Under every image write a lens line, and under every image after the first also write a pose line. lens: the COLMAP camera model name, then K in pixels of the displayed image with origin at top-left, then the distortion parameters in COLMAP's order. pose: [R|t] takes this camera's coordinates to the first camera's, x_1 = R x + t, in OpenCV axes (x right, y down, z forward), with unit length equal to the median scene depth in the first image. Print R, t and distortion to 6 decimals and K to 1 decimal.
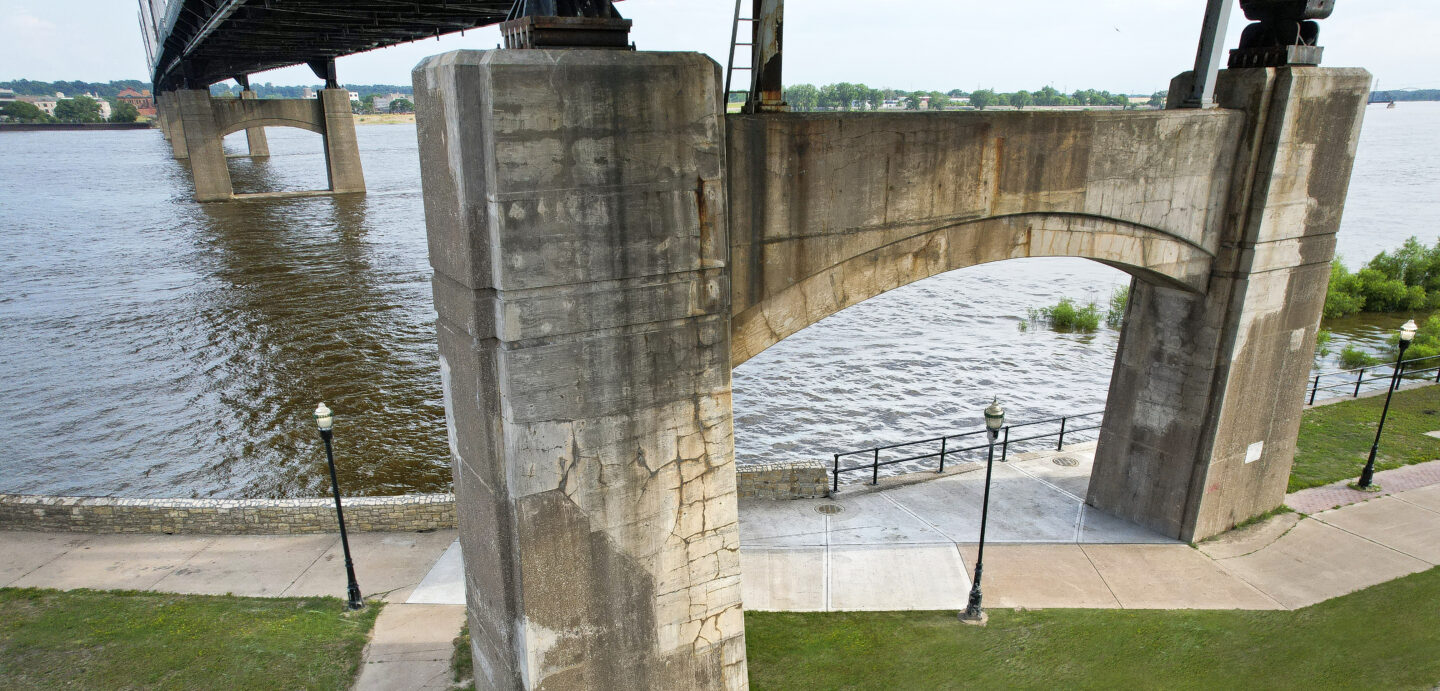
lens RADIAL K [[913.3, 0, 720.4], [0, 913.3, 484.9], [0, 0, 1]] dist [-0.073184, 0.066057]
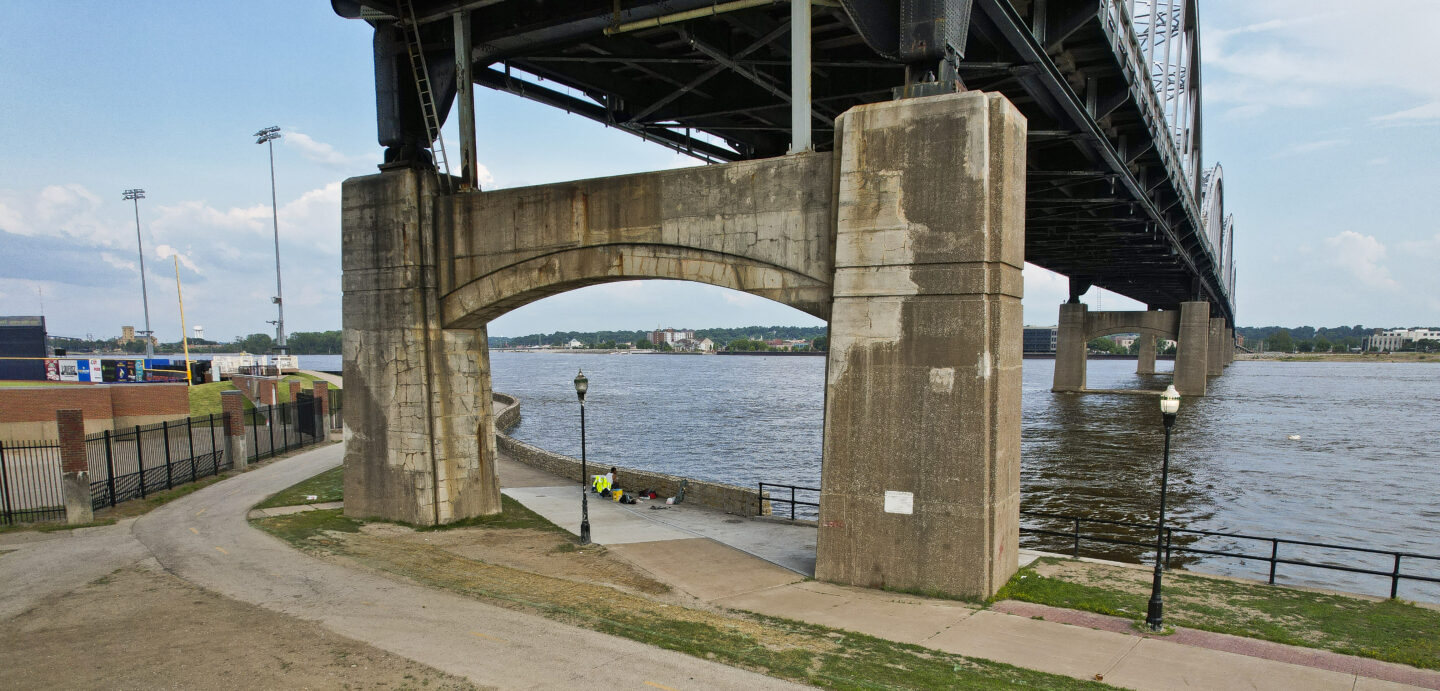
lens RADIAL K [[913.3, 0, 720.4], [0, 913.3, 484.9], [0, 0, 1]] dist [-0.073184, 0.066057]
pose [[0.499196, 0.138336, -0.855375, 1.901772], [-0.343863, 0.937739, -0.049021, 0.077800], [0.795338, 0.318603, 0.515684, 0.572950]]
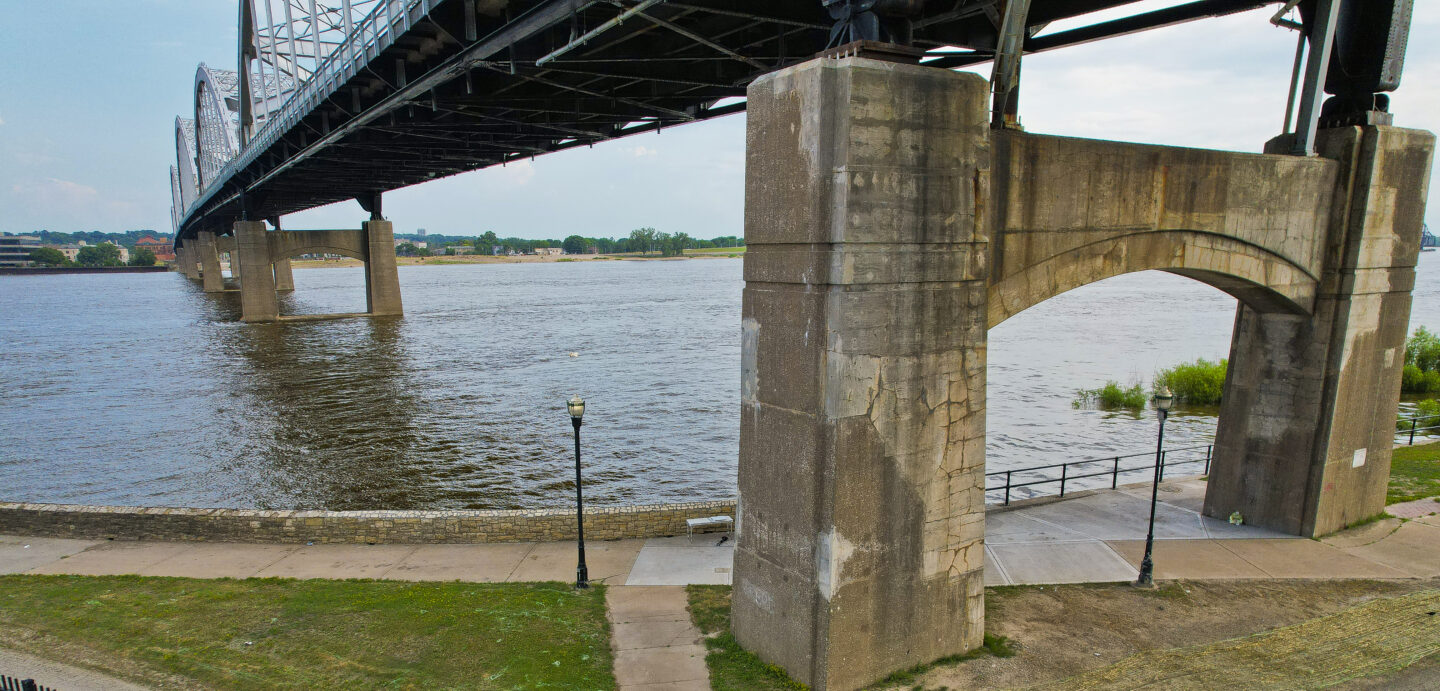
lens RADIAL K [[913.3, 0, 720.4], [0, 913.3, 484.9], [0, 0, 1]] dist [-0.073184, 0.066057]
pose [[0.999906, -0.005007, 0.012796, -0.331830], [0.006825, 0.989225, -0.146244, 0.232300], [-0.011926, 0.146317, 0.989166, -0.147216]]
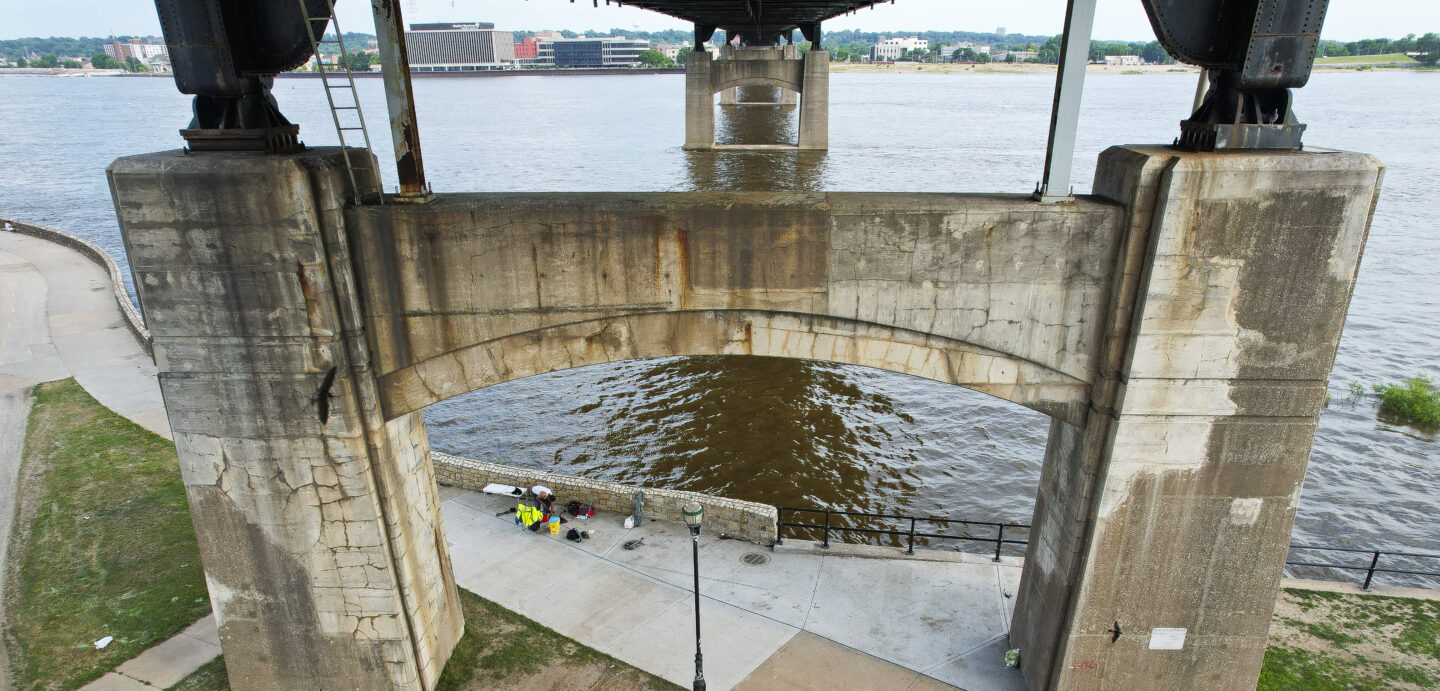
lens RADIAL K [[913.3, 0, 720.4], [0, 913.3, 484.9], [0, 0, 1]] dist [-0.073184, 0.066057]
pose [[0.842363, 0.235034, -0.484957, 0.914748], [-0.211055, 0.971881, 0.104421, -0.244980], [0.495863, 0.014392, 0.868282, 0.201969]]
